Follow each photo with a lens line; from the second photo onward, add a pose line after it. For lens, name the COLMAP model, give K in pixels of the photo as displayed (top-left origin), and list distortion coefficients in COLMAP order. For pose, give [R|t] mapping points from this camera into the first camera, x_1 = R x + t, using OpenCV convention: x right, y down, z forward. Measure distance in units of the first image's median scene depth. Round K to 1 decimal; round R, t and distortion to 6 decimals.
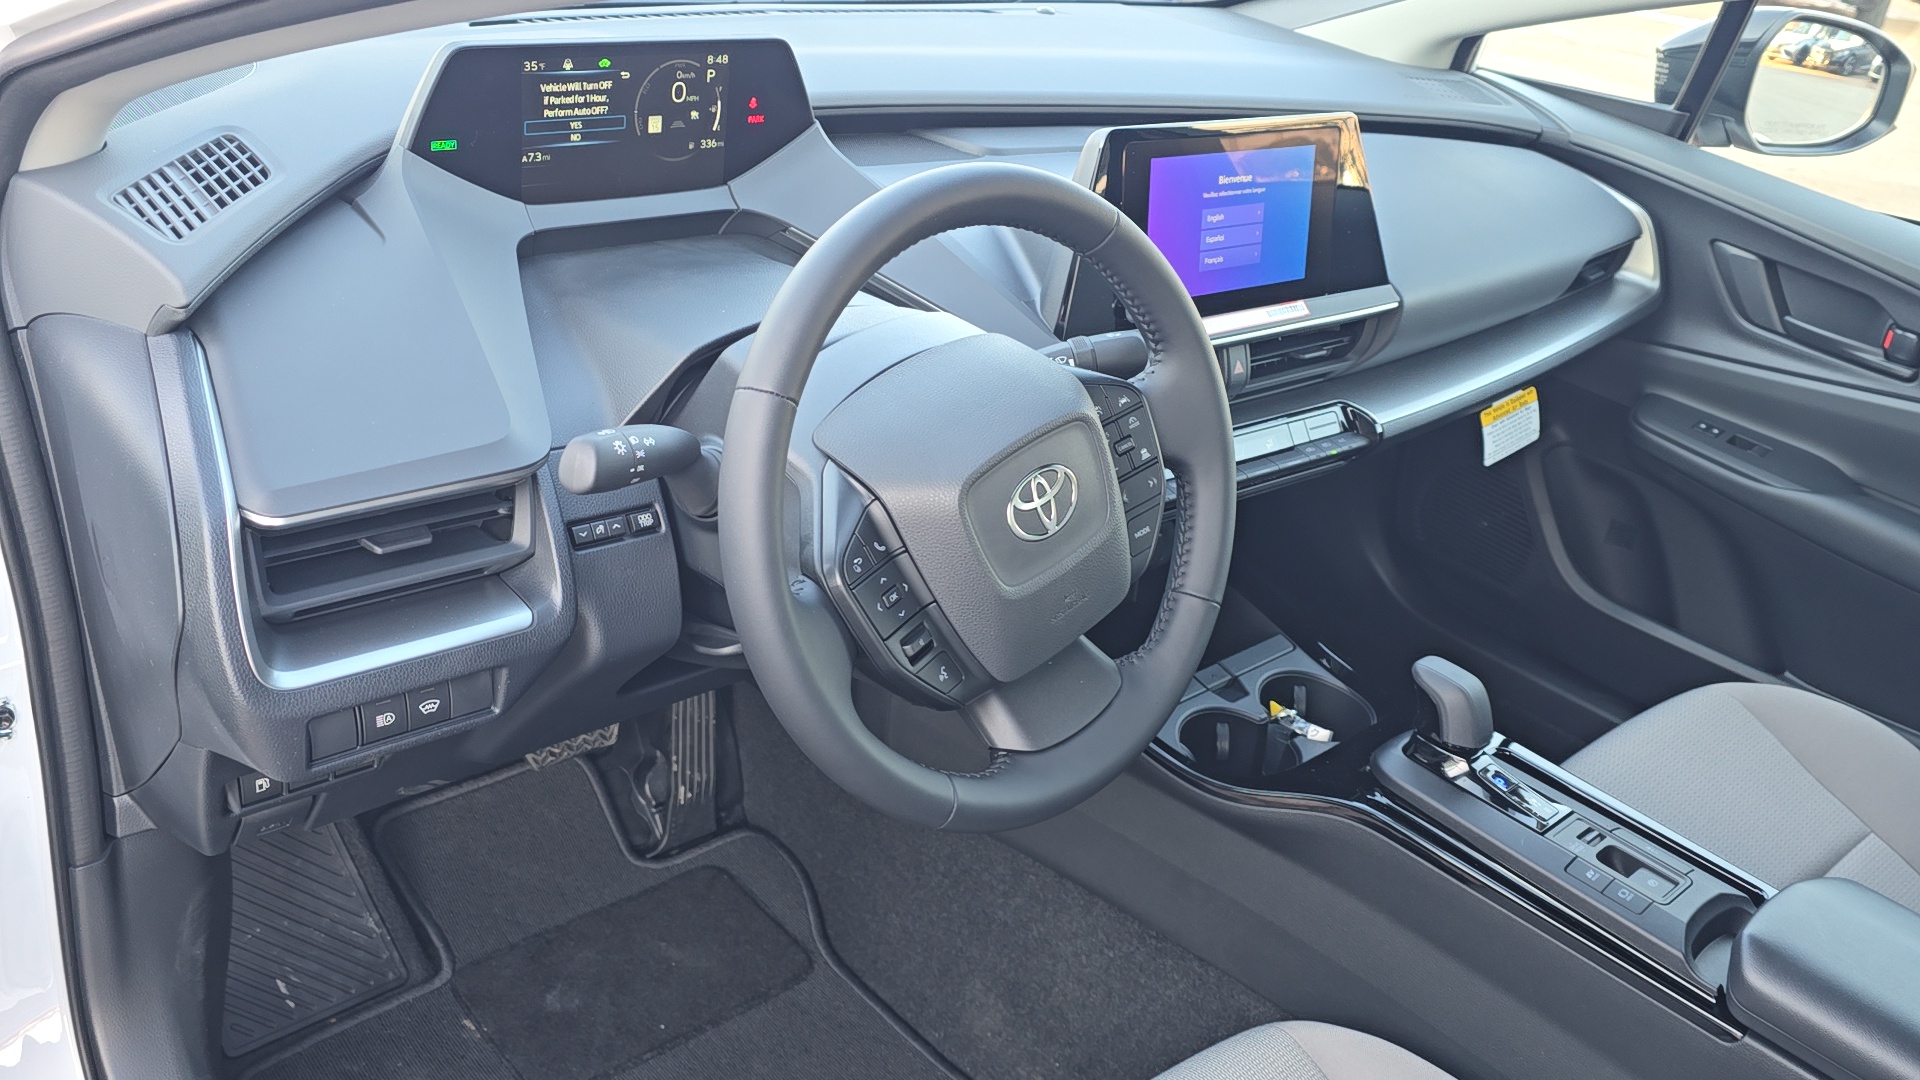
lens RADIAL K [[1518.6, 0, 926.0], [0, 1518.6, 547.5], [0, 0, 1]] dist [-0.008056, 0.008529]
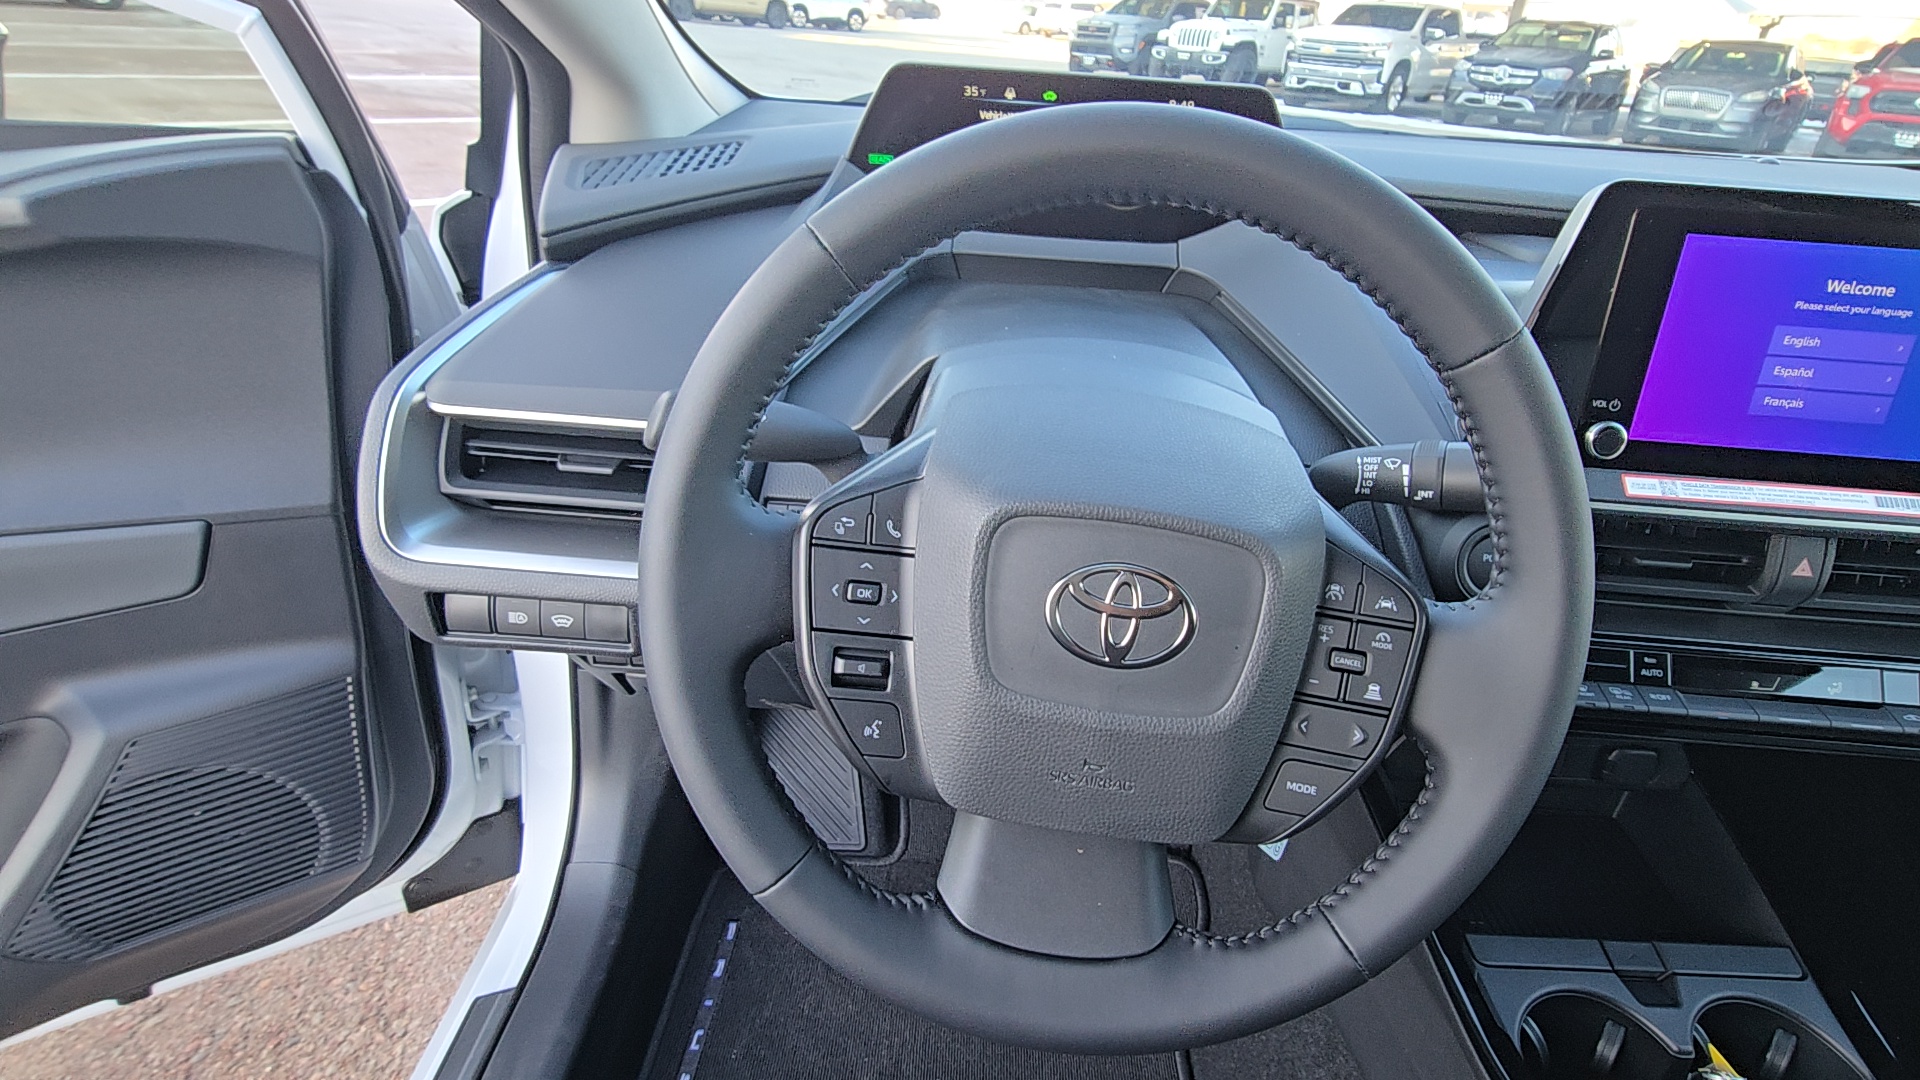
lens RADIAL K [[953.4, 0, 991.5], [0, 953.4, 548.3], [0, 0, 1]] dist [0.004135, 0.000346]
pose [[0.749453, 0.261518, -0.608217, 0.203240], [-0.287504, 0.956092, 0.056829, -0.047438], [0.596374, 0.132274, 0.791733, 0.451282]]
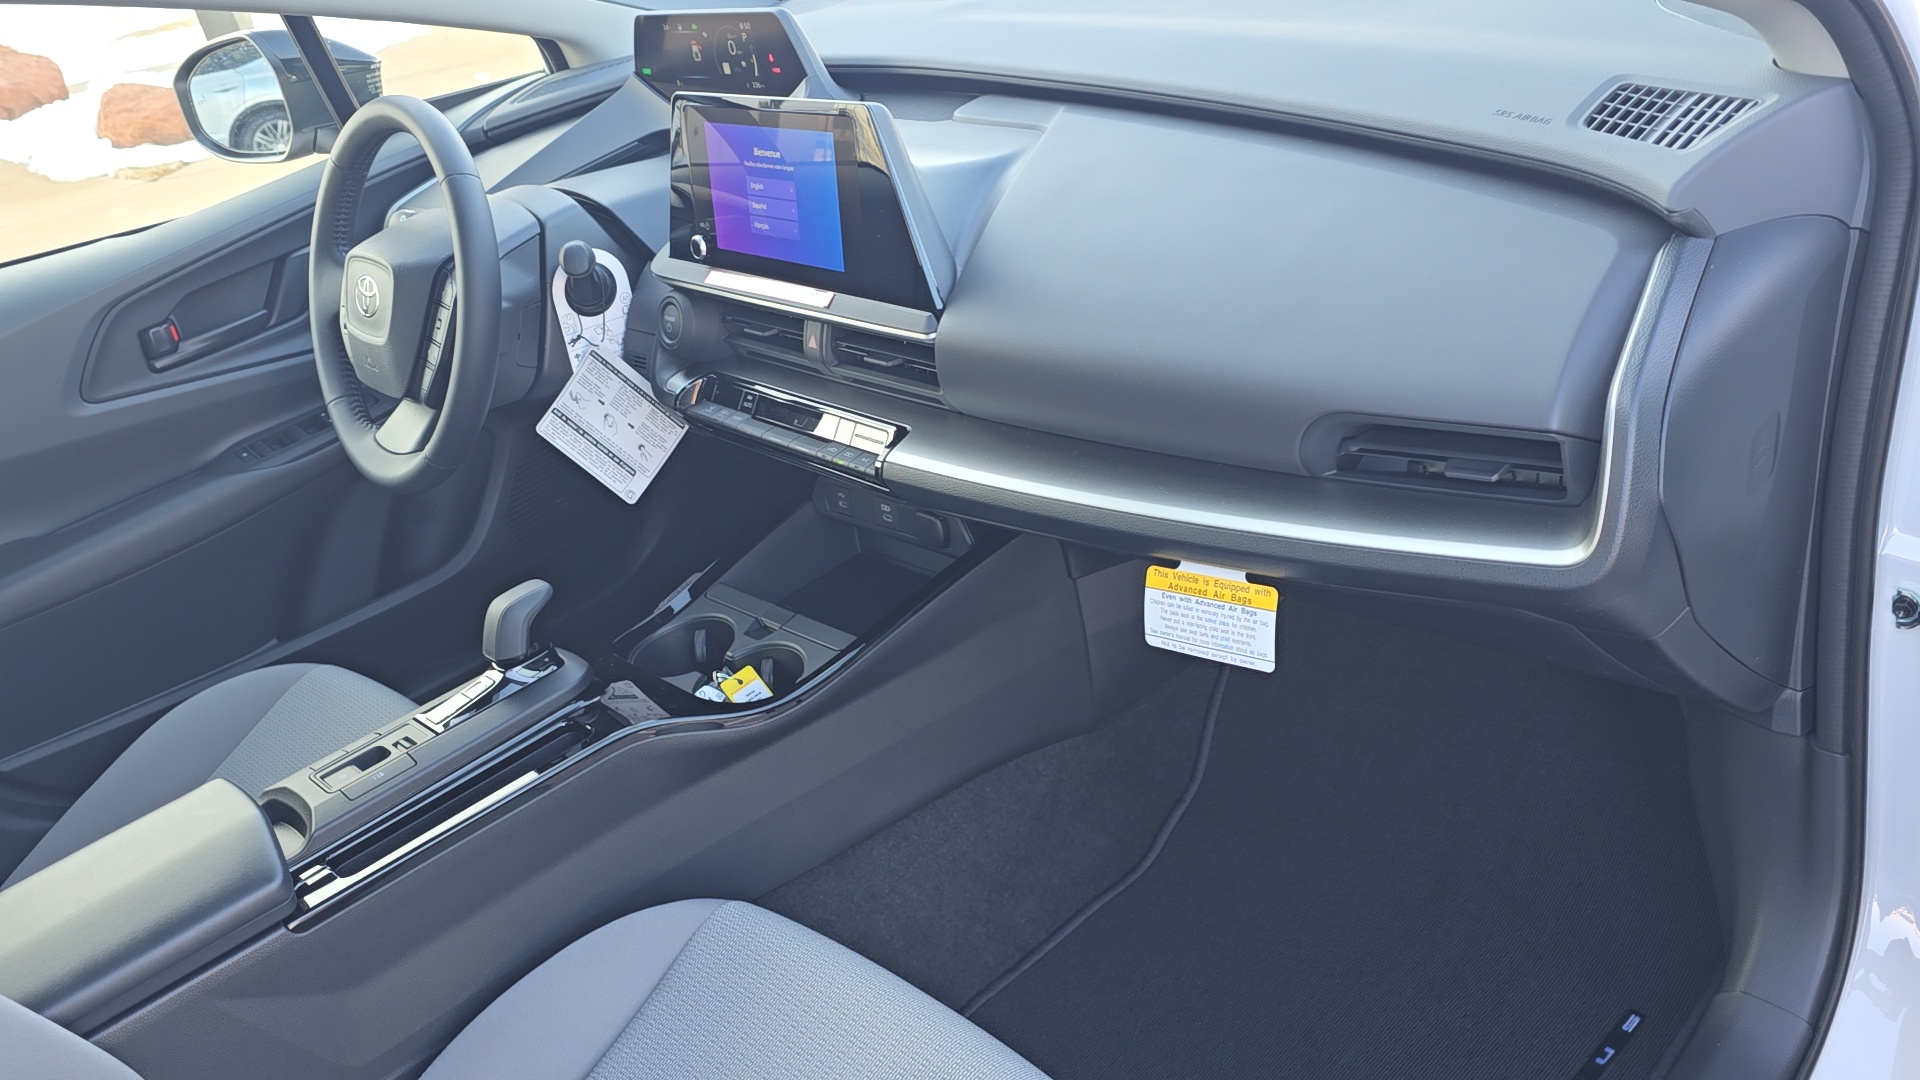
lens RADIAL K [[1518.6, 0, 926.0], [0, 1518.6, 547.5], [0, 0, 1]] dist [-0.008056, 0.008529]
pose [[0.023703, 0.352330, -0.935576, 1.290779], [-0.293312, 0.897105, 0.330411, -0.377536], [0.955723, 0.266584, 0.124607, 1.045787]]
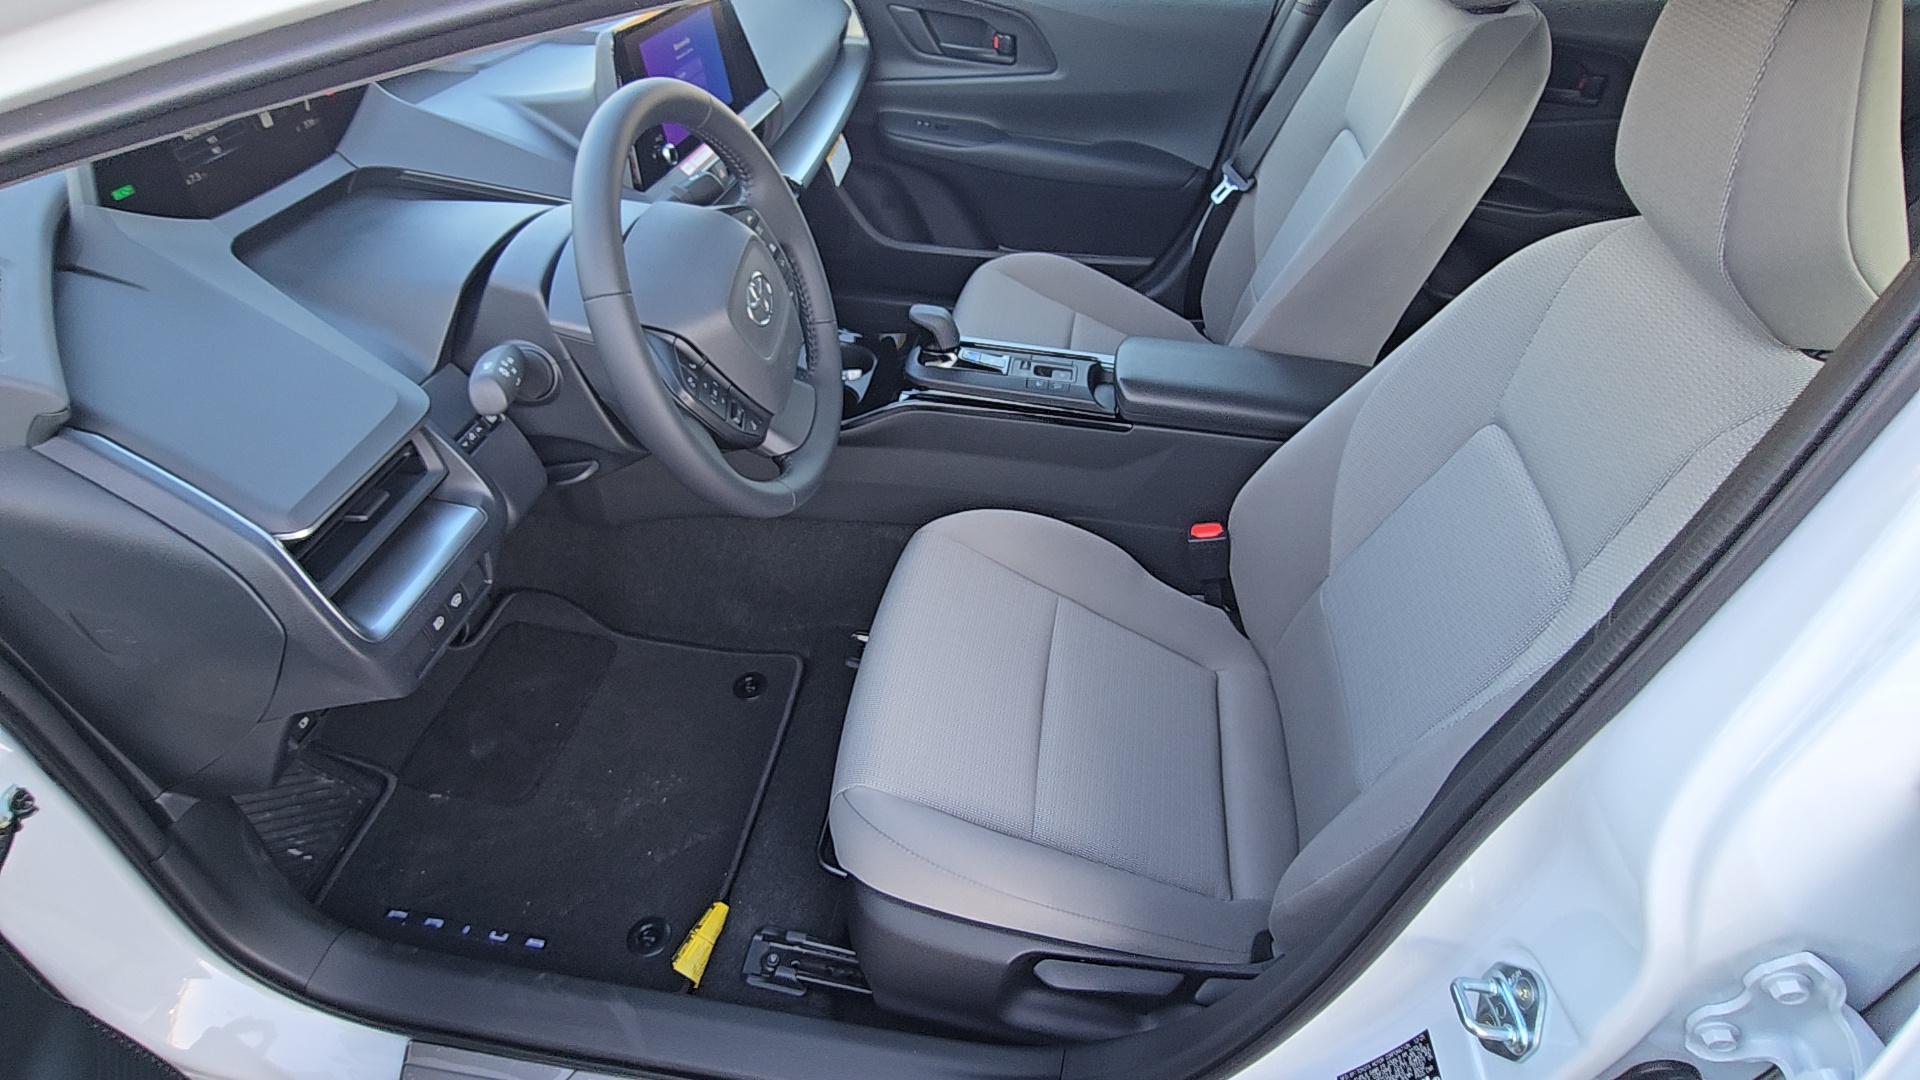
lens RADIAL K [[951.5, 0, 908.0], [0, 951.5, 548.9], [0, 0, 1]] dist [0.002928, 0.000152]
pose [[0.783017, -0.471546, 0.405621, -0.229920], [0.335252, 0.869244, 0.363347, -0.079099], [-0.523919, -0.148521, 0.838720, 0.037507]]
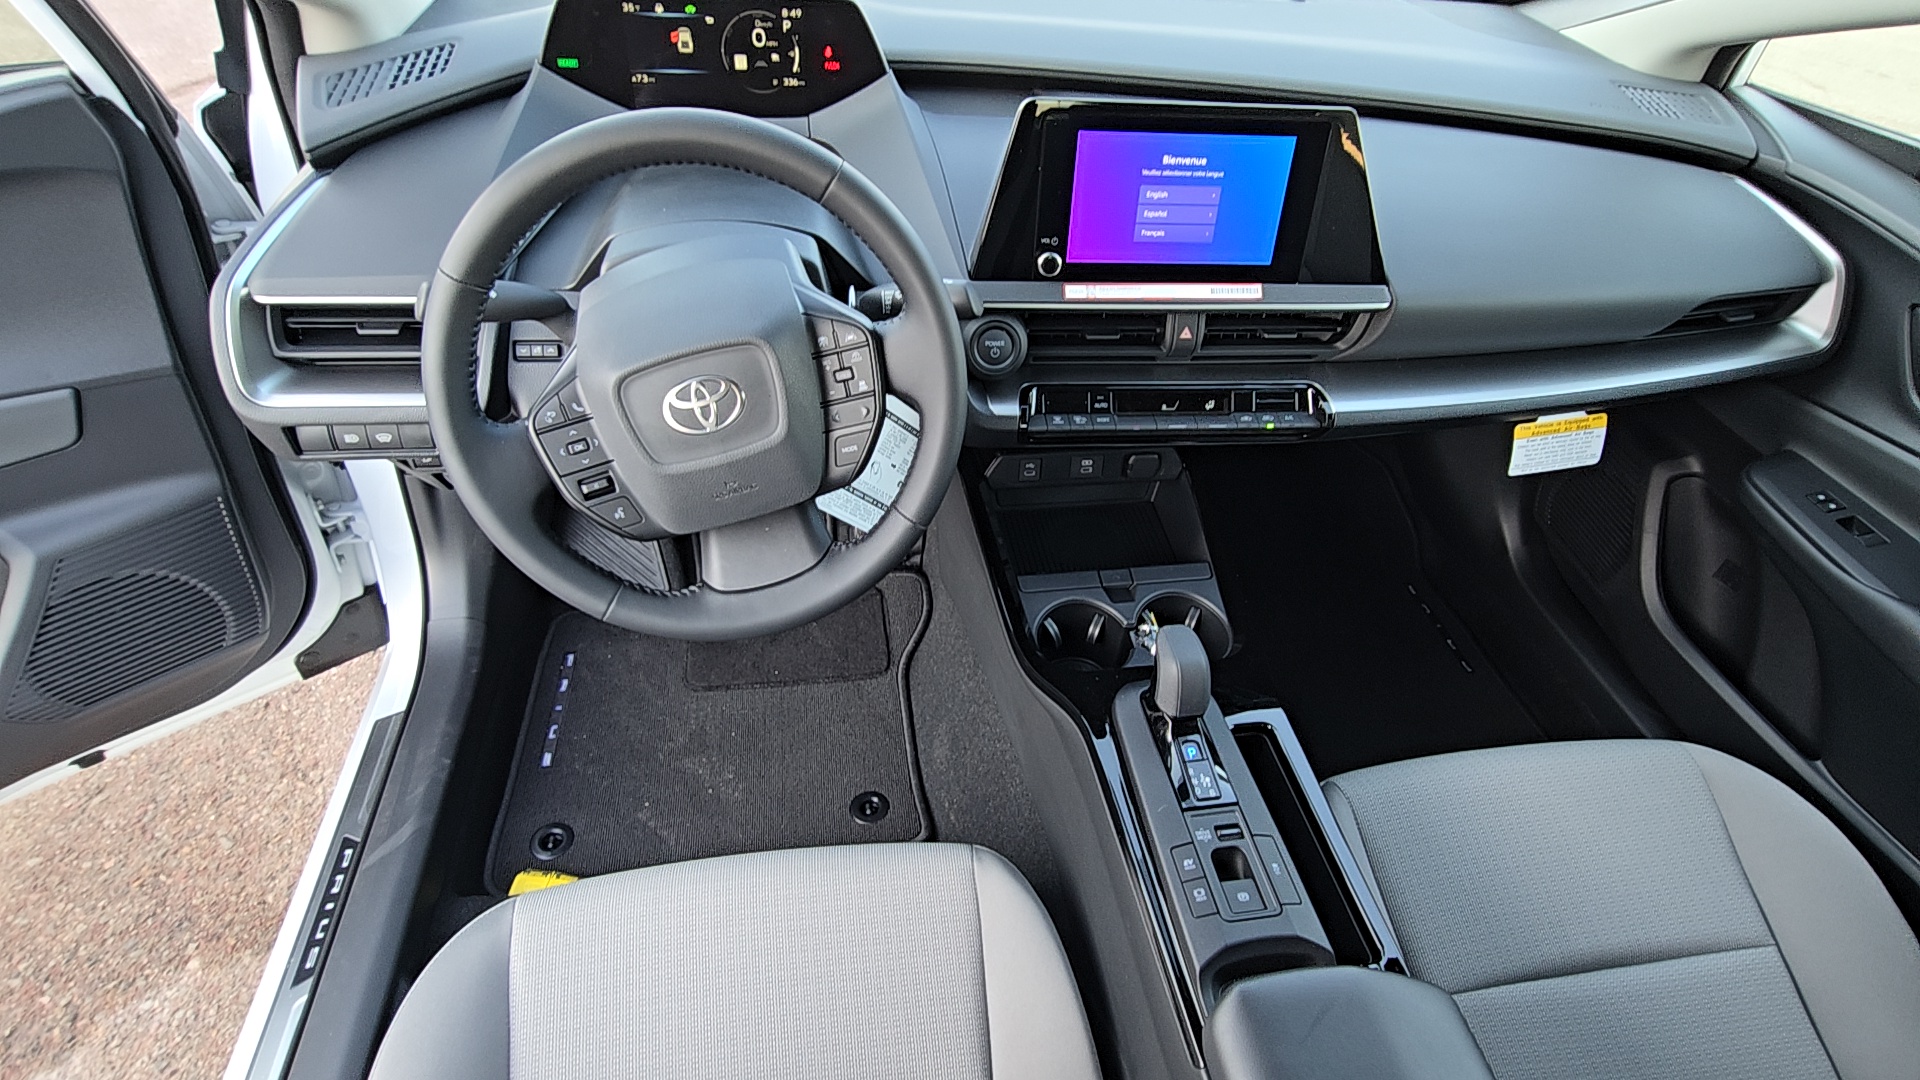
lens RADIAL K [[933.7, 0, 969.6], [0, 933.7, 530.5], [0, 0, 1]] dist [-0.002131, 0.000682]
pose [[0.848069, 0.300886, -0.436172, 0.446127], [-0.217515, 0.948273, 0.231226, -0.111418], [0.483183, -0.101221, 0.869648, 0.310799]]
